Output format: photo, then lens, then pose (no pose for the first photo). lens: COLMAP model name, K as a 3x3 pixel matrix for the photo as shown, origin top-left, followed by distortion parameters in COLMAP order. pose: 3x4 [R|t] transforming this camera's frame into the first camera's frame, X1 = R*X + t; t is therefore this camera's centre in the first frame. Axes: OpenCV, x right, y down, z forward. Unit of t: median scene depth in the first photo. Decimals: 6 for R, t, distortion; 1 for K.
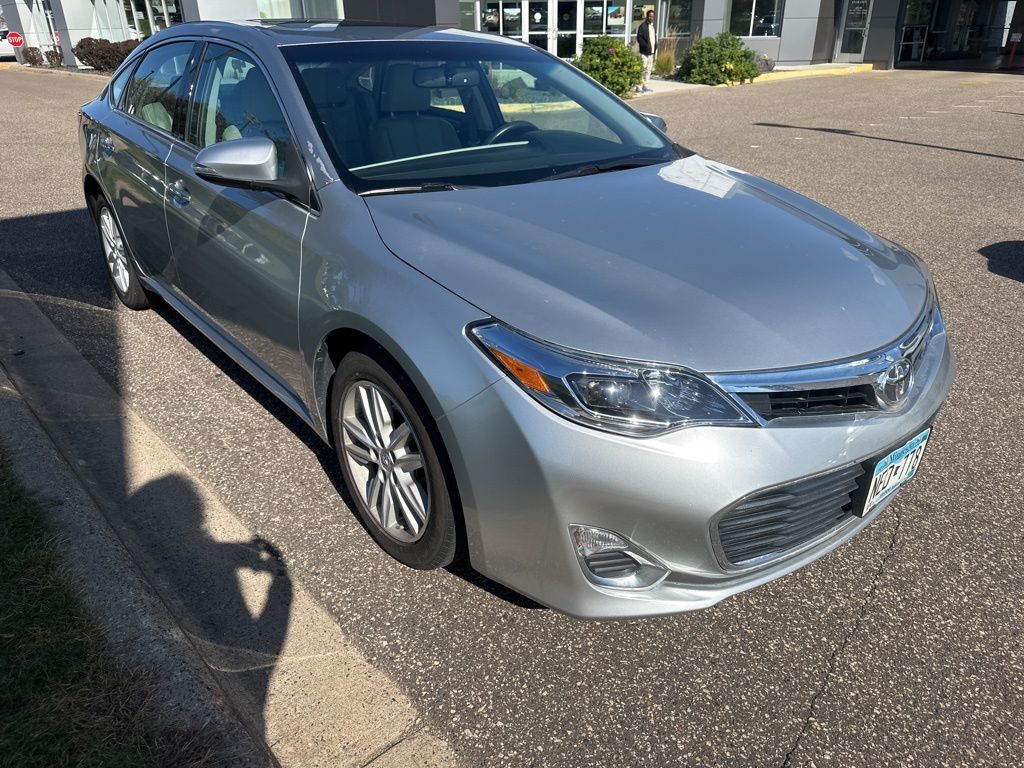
lens RADIAL K [[730.6, 0, 509.0], [0, 730.6, 386.2], [0, 0, 1]] dist [0.032692, -0.042609]
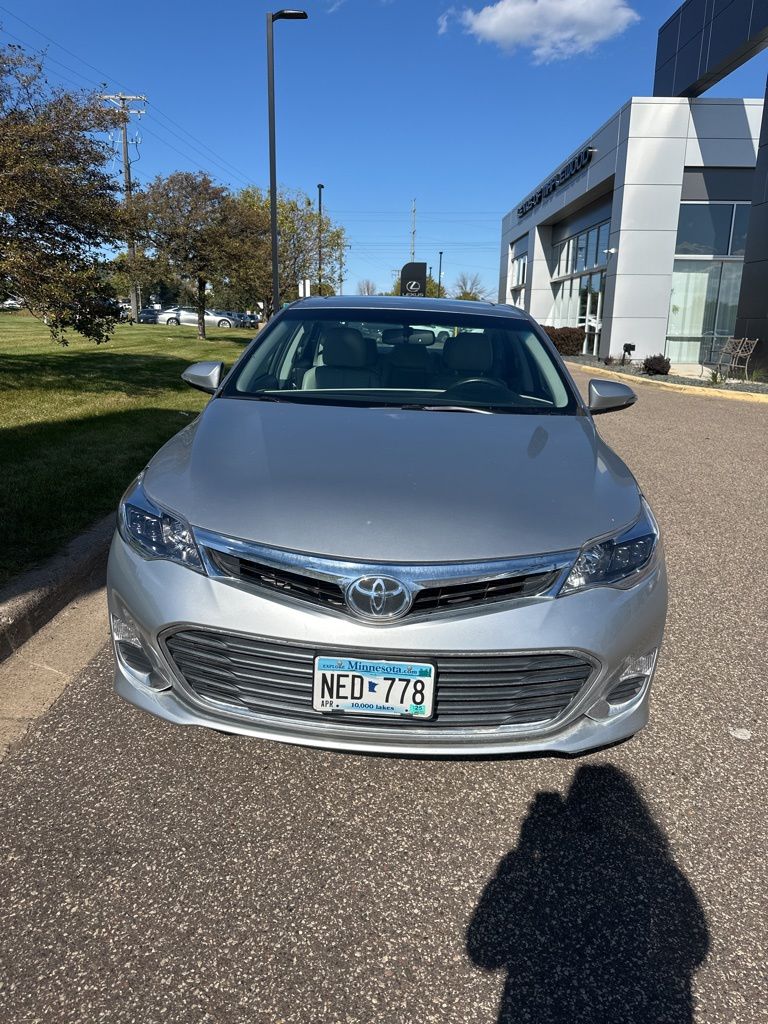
lens RADIAL K [[730.6, 0, 384.0], [0, 730.6, 512.0], [0, 0, 1]] dist [0.032692, -0.042609]
pose [[0.722158, 0.183576, -0.666924, 1.162936], [-0.320357, 0.943270, -0.087247, -0.030485], [0.613073, 0.276660, 0.740000, 0.192125]]
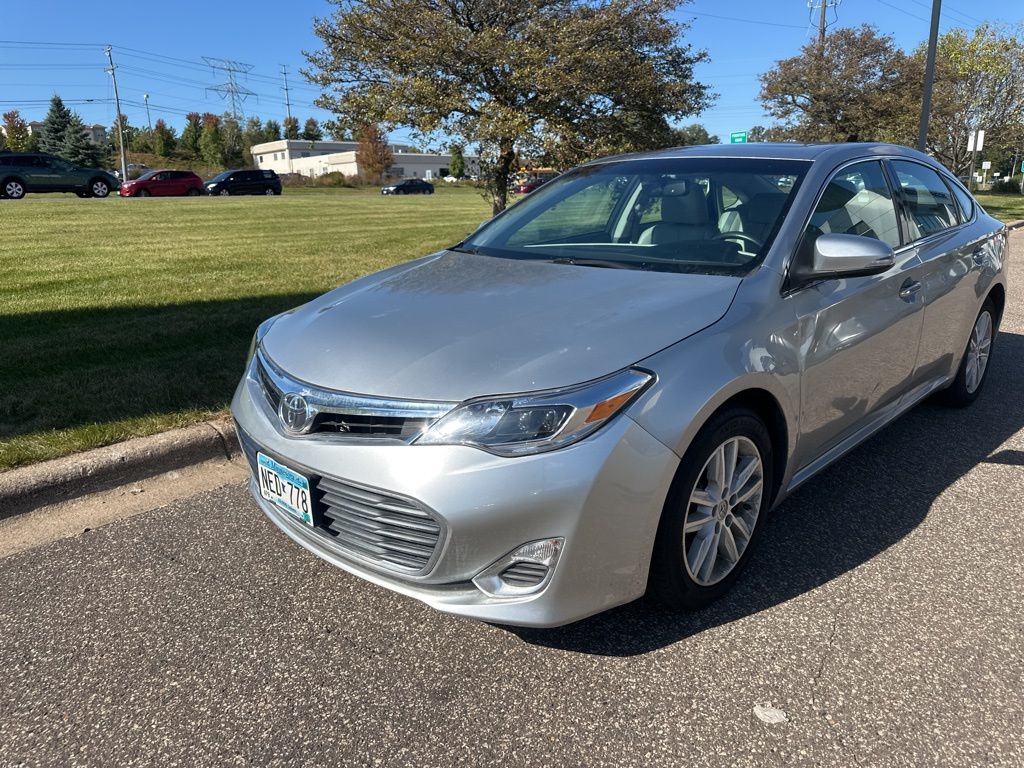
lens RADIAL K [[720.4, 0, 513.6], [0, 720.4, 388.3], [0, 0, 1]] dist [0.029454, -0.039611]
pose [[0.079006, 0.256574, -0.963290, 1.632409], [-0.421173, 0.884422, 0.201024, -0.417314], [0.903533, 0.389830, 0.177937, 1.058547]]
